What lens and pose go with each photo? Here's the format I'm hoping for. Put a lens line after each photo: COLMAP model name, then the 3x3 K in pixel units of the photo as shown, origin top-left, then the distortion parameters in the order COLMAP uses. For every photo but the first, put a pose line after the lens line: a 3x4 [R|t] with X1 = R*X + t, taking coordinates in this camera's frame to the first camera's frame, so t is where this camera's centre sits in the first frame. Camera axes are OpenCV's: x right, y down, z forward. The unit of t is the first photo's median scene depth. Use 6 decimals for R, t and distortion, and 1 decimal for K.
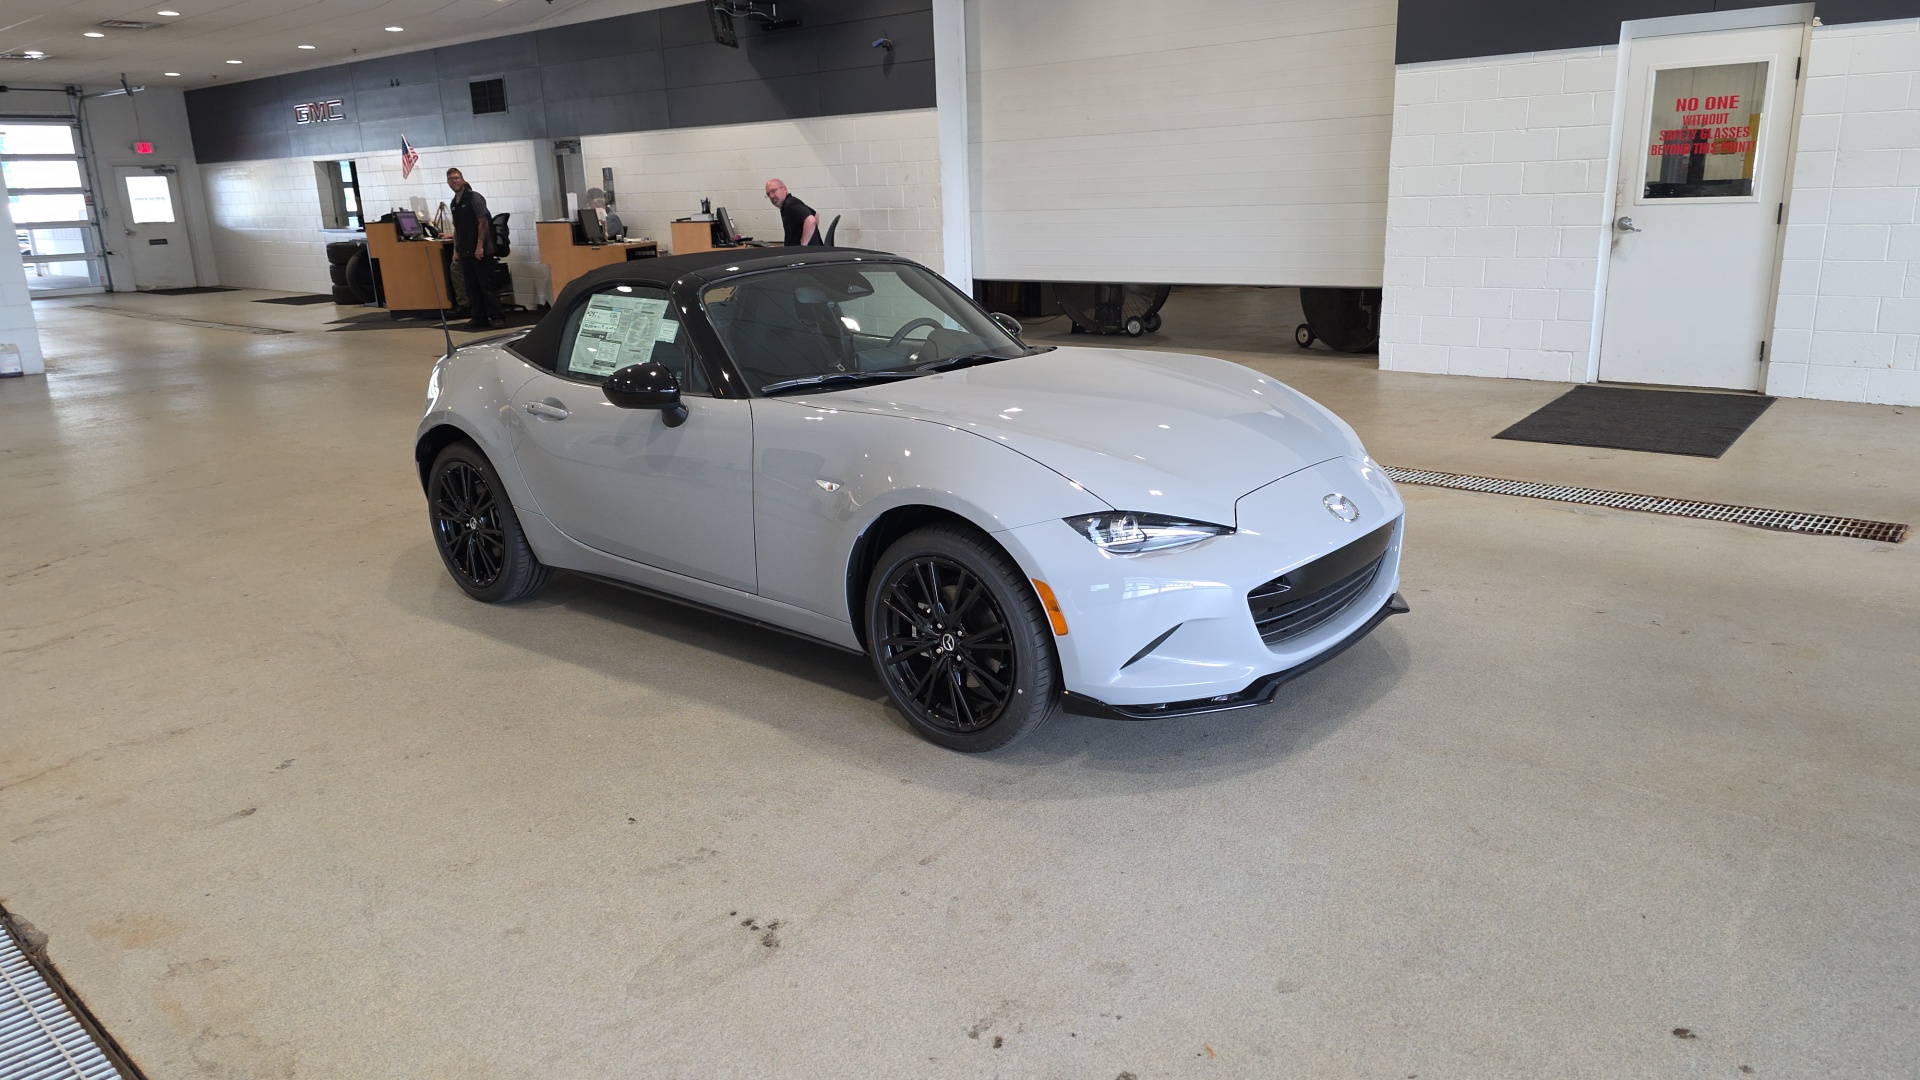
lens RADIAL K [[1293.7, 0, 977.6], [0, 1293.7, 554.3], [0, 0, 1]] dist [0.064698, -0.059768]
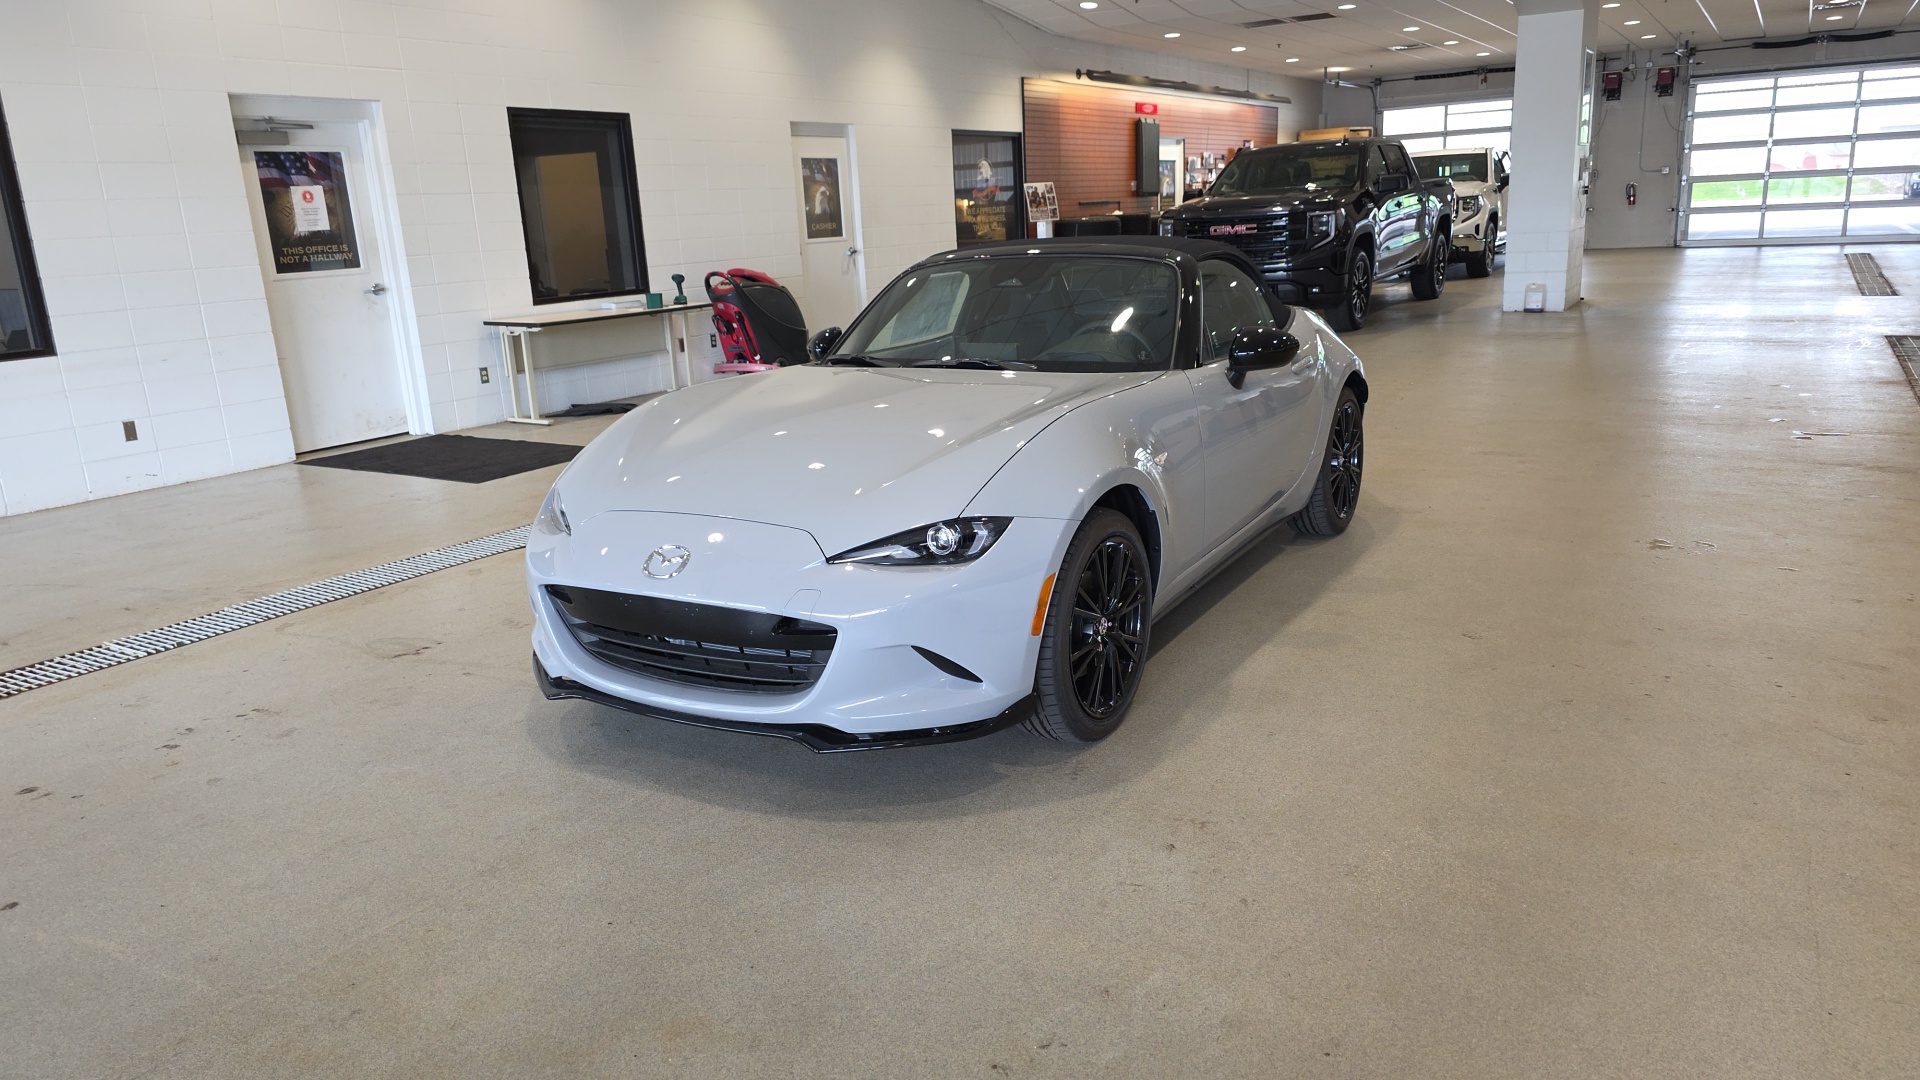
lens RADIAL K [[1293.7, 0, 963.6], [0, 1293.7, 550.2], [0, 0, 1]] dist [0.064698, -0.059768]
pose [[0.155665, 0.271862, -0.949663, 0.334644], [-0.228206, 0.945272, 0.233199, -0.085964], [0.961088, 0.180418, 0.209186, 0.291720]]
